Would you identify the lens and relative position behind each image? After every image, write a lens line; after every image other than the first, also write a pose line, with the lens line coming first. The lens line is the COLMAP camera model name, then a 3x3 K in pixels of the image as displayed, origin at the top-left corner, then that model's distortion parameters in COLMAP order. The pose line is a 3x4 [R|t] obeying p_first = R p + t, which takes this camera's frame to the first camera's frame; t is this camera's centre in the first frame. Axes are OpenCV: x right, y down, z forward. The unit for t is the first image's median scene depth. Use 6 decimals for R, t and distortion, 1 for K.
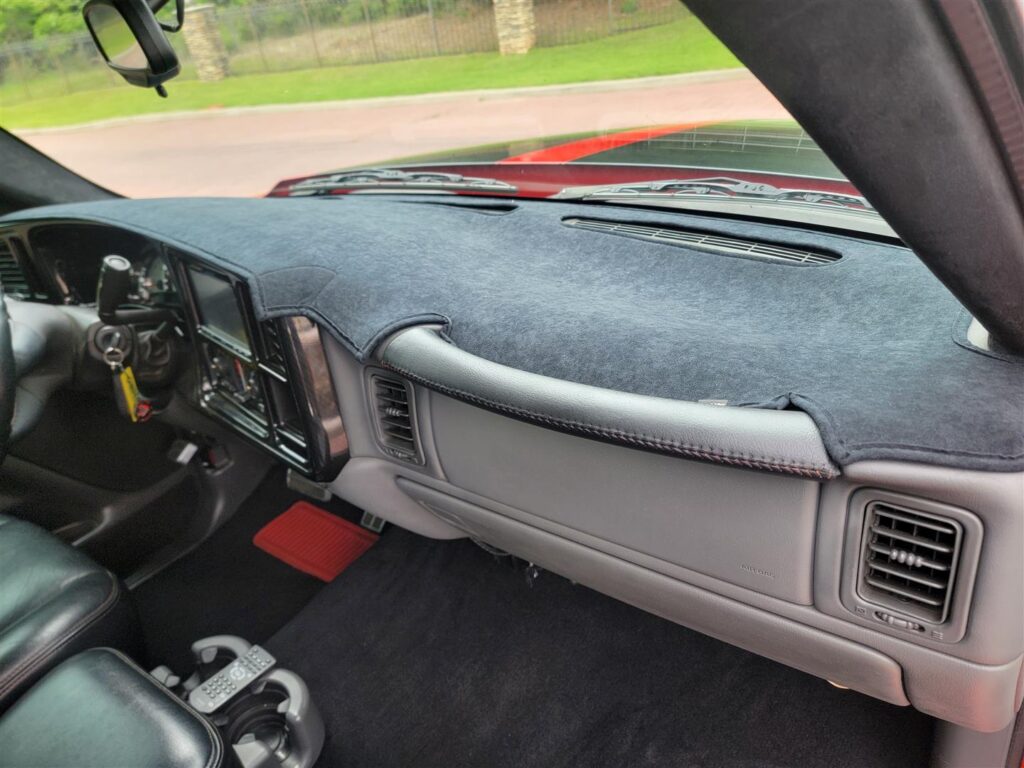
lens RADIAL K [[715.4, 0, 508.5], [0, 715.4, 387.1], [0, 0, 1]] dist [0.064159, -0.068171]
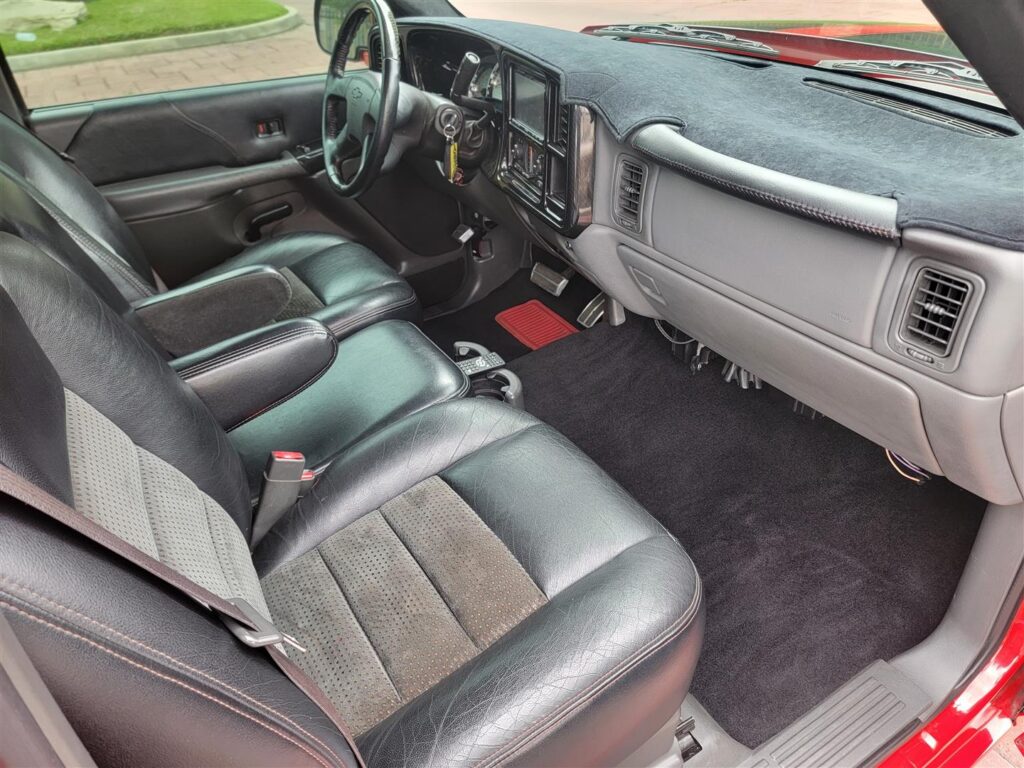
lens RADIAL K [[701.5, 0, 521.2], [0, 701.5, 381.1], [0, 0, 1]] dist [0.073546, -0.063373]
pose [[0.924924, 0.278137, -0.259143, 0.096997], [-0.239292, 0.955658, 0.171630, 0.183200], [0.295389, -0.096734, 0.950467, -0.388198]]
